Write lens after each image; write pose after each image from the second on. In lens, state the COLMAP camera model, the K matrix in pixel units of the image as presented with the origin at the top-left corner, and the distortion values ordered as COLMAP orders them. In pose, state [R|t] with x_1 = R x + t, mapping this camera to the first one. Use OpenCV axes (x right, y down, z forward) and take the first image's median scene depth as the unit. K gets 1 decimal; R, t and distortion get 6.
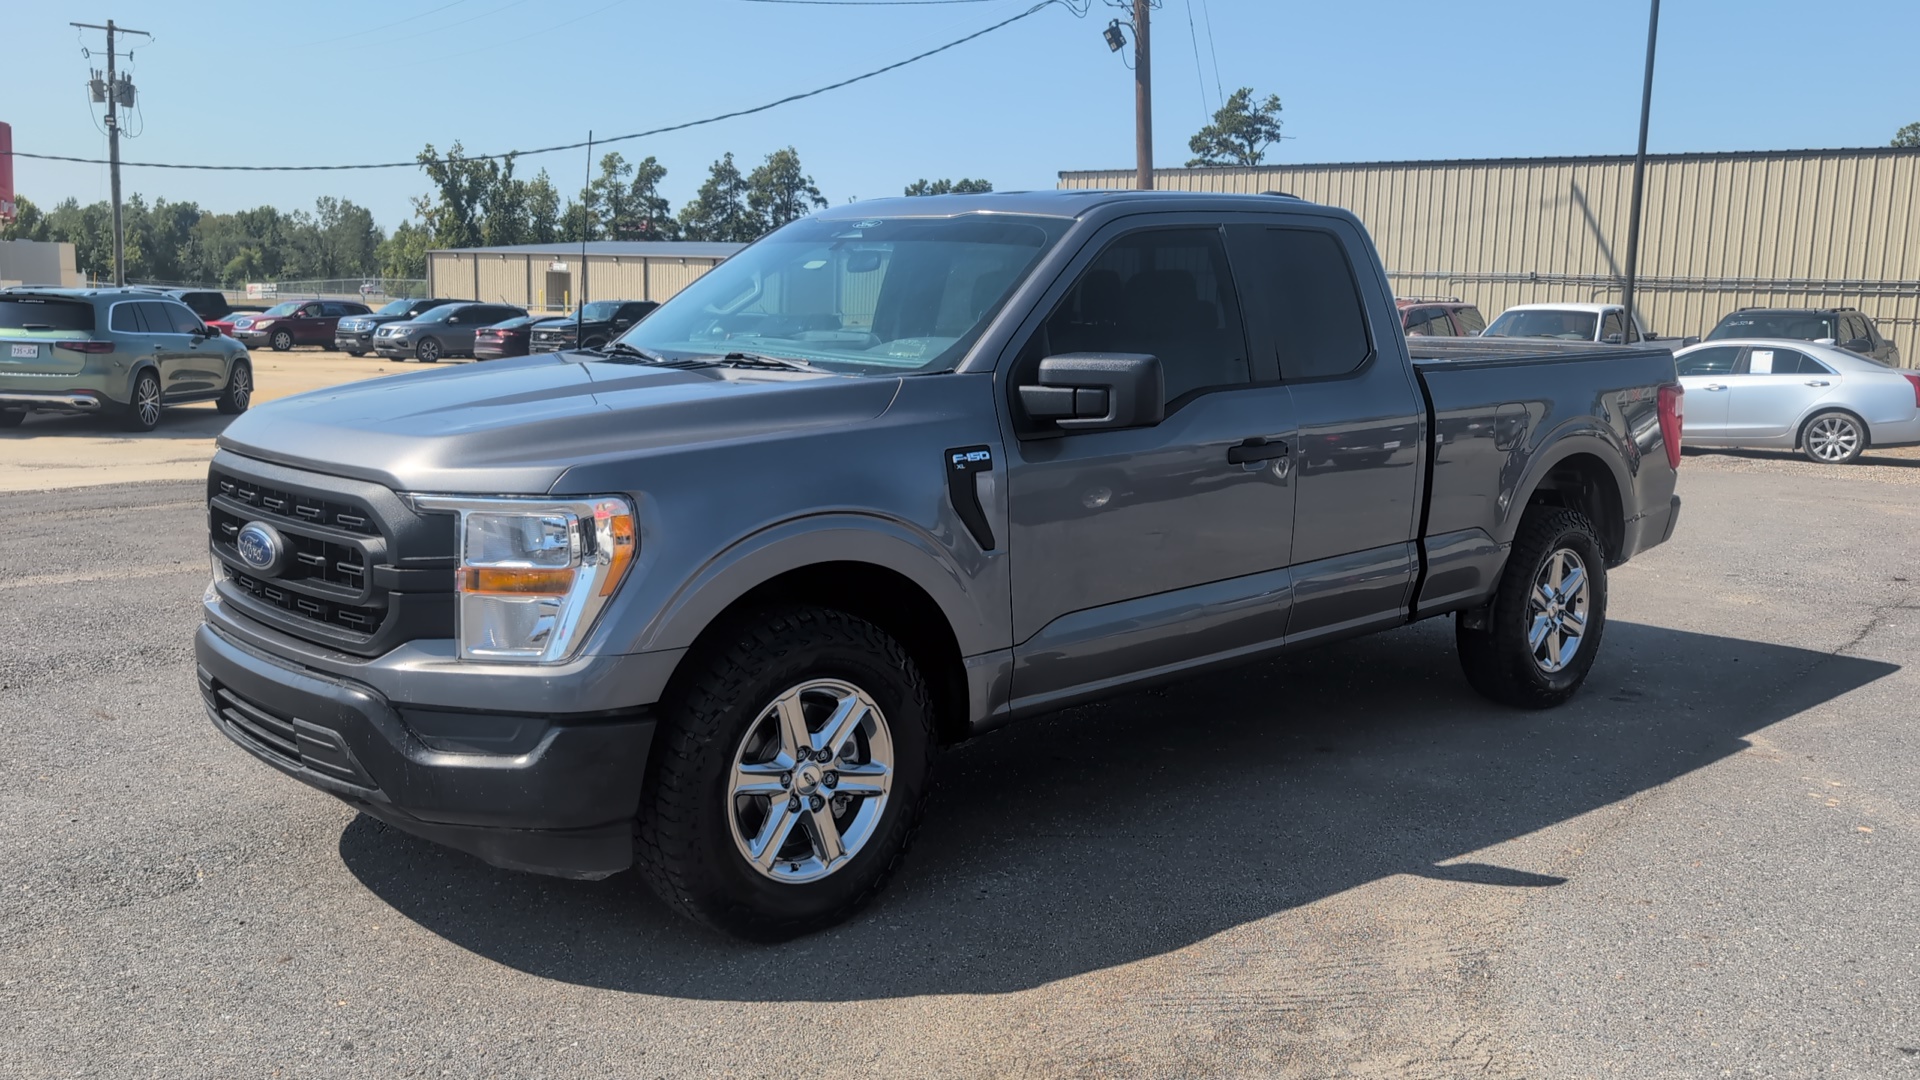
lens RADIAL K [[1605.9, 0, 979.2], [0, 1605.9, 530.1], [0, 0, 1]] dist [0.037489, -0.058596]
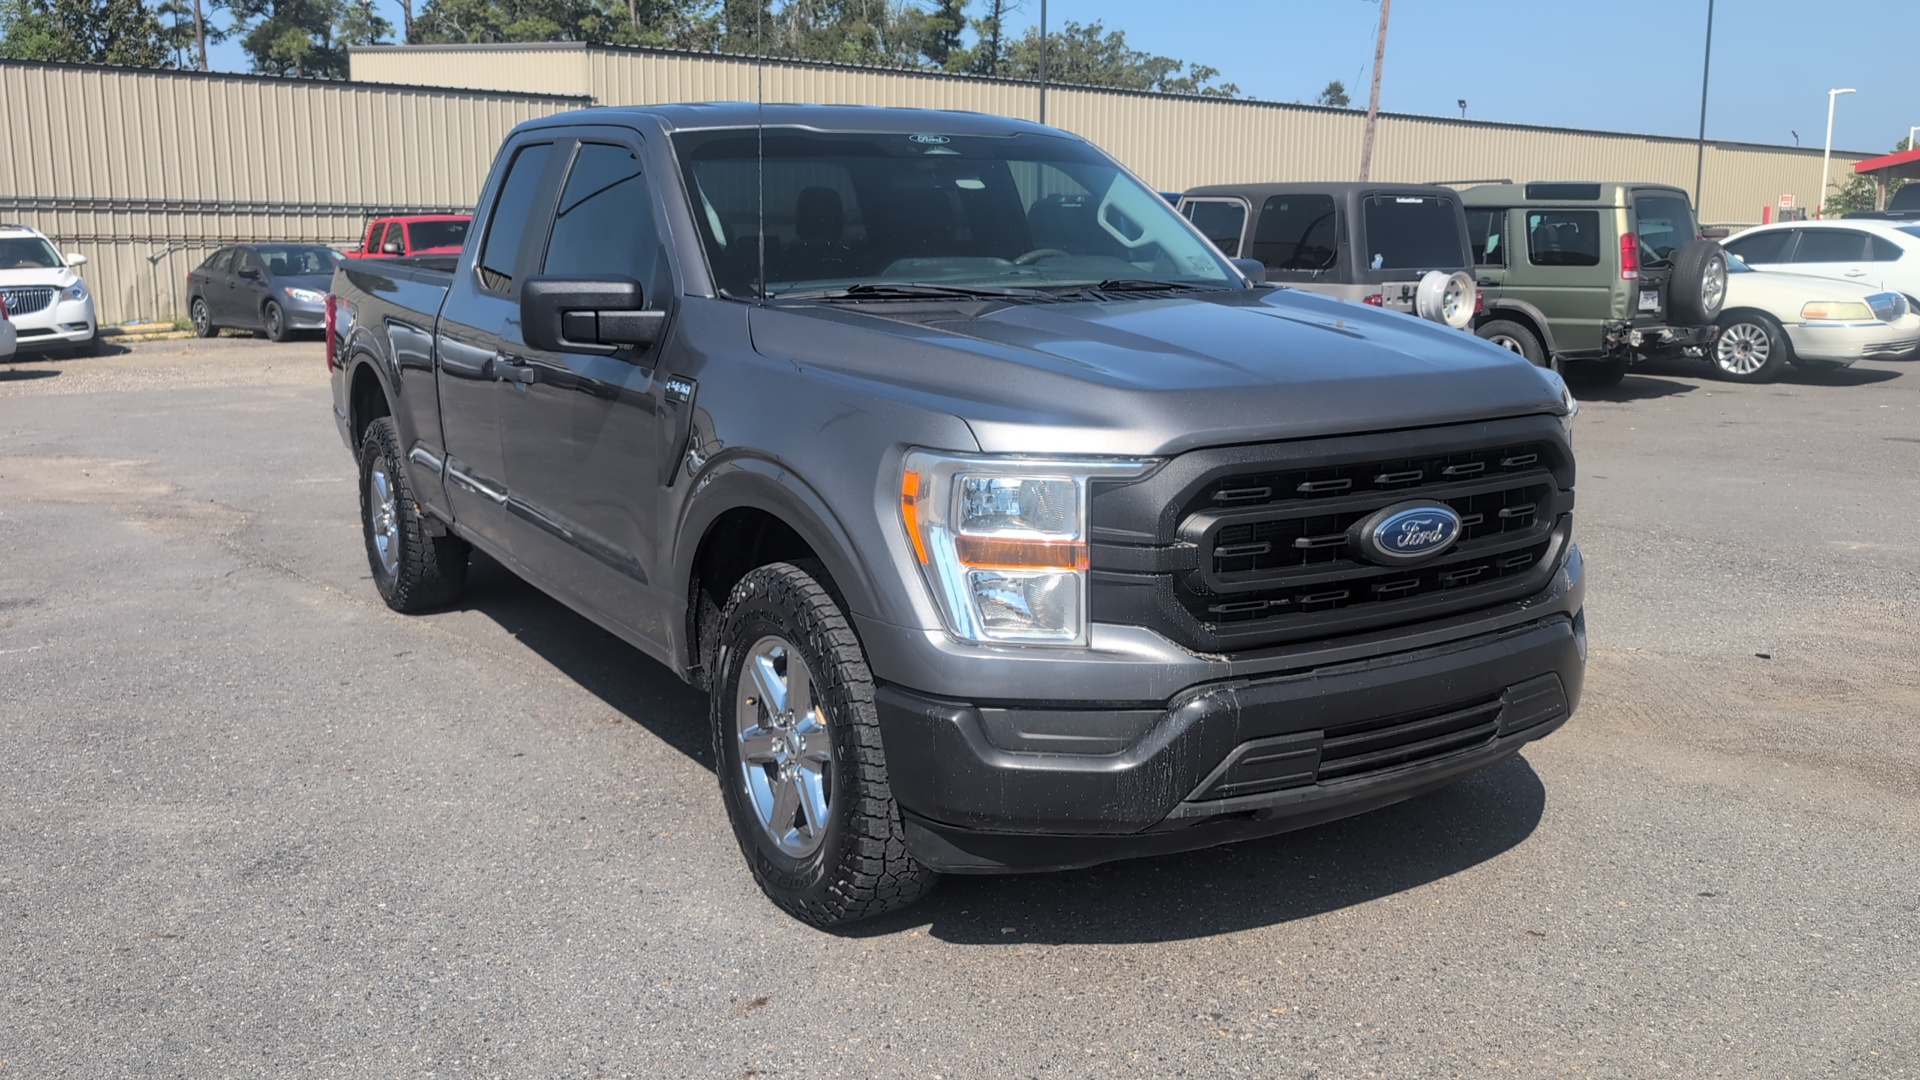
lens RADIAL K [[1605.9, 0, 943.4], [0, 1605.9, 548.1], [0, 0, 1]] dist [0.037489, -0.058596]
pose [[0.200833, -0.212503, 0.956299, -0.219850], [0.148456, 0.971516, 0.184707, -0.029223], [-0.968311, 0.104873, 0.226660, 0.178043]]
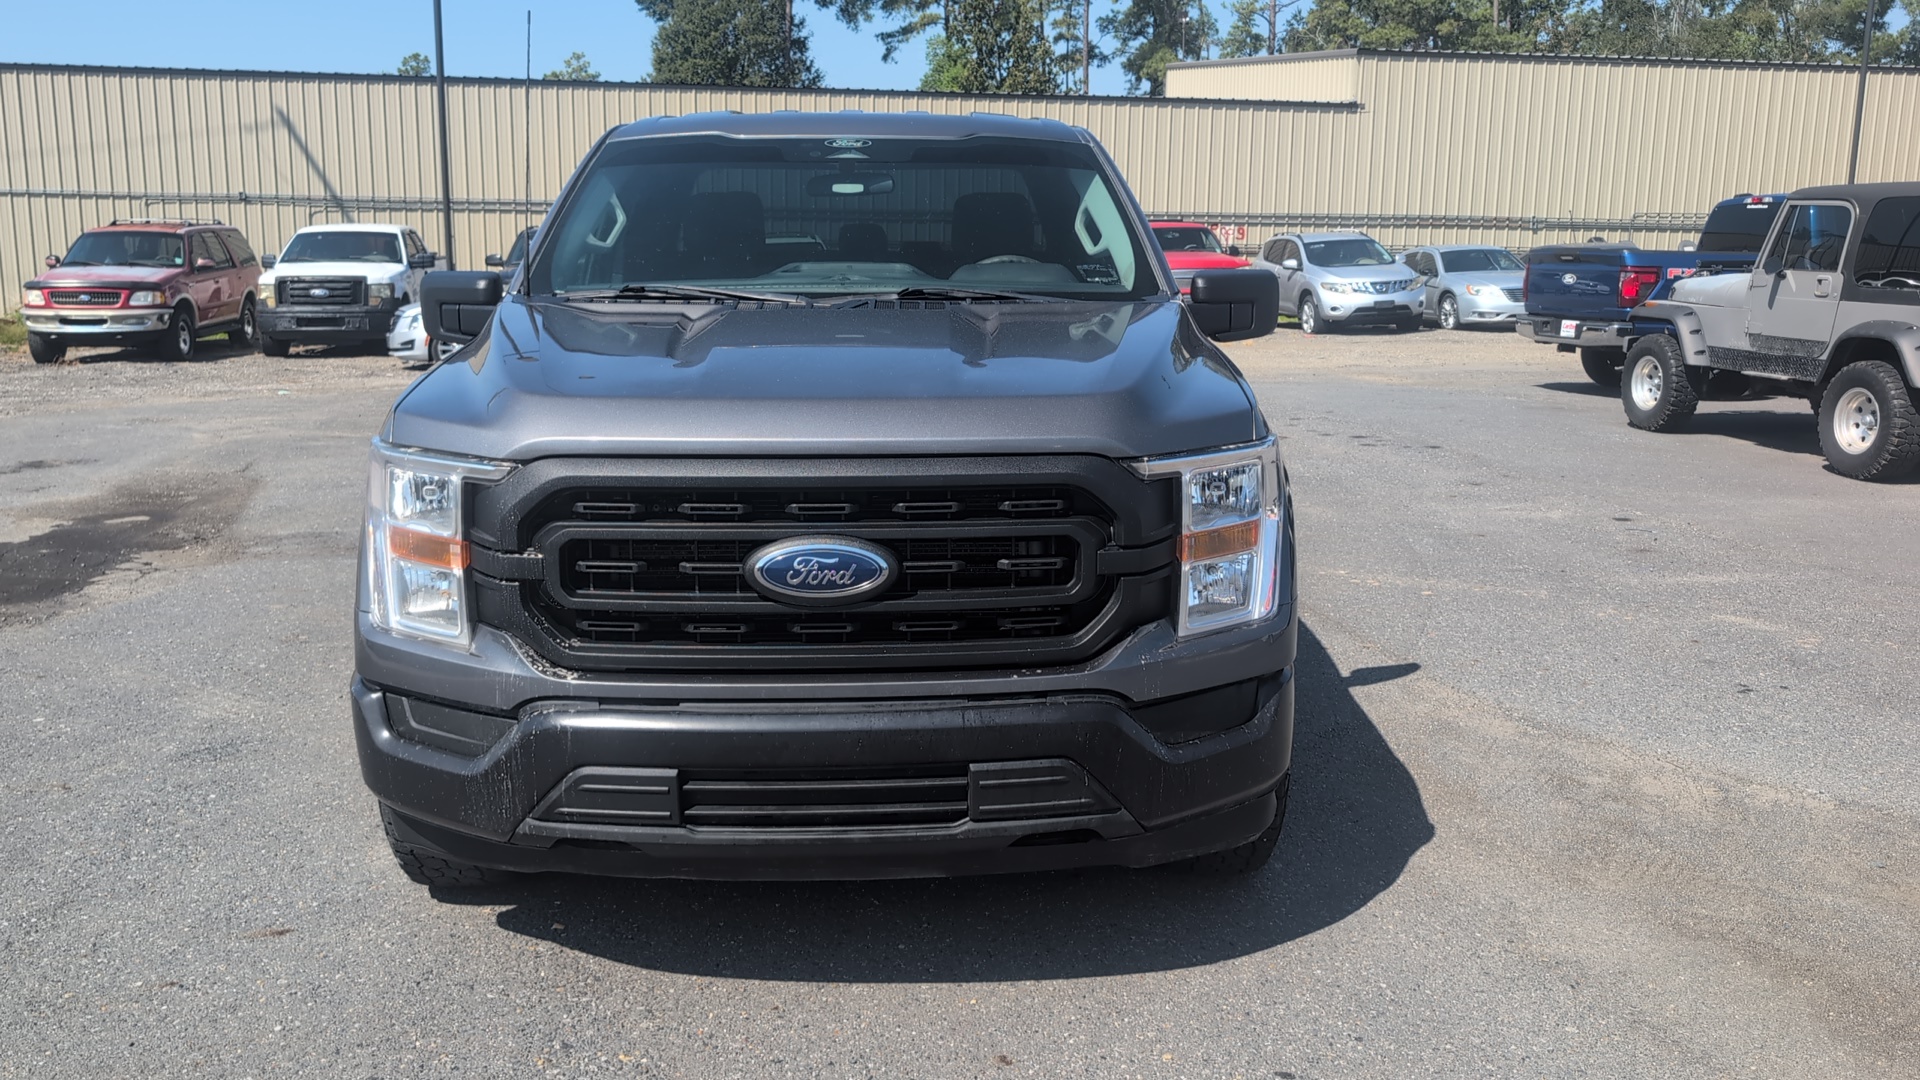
lens RADIAL K [[1605.9, 0, 974.5], [0, 1605.9, 533.9], [0, 0, 1]] dist [0.037489, -0.058596]
pose [[0.657708, -0.155764, 0.736993, -0.160490], [0.118380, 0.987603, 0.103086, -0.012681], [-0.743913, 0.019445, 0.667993, 0.075387]]
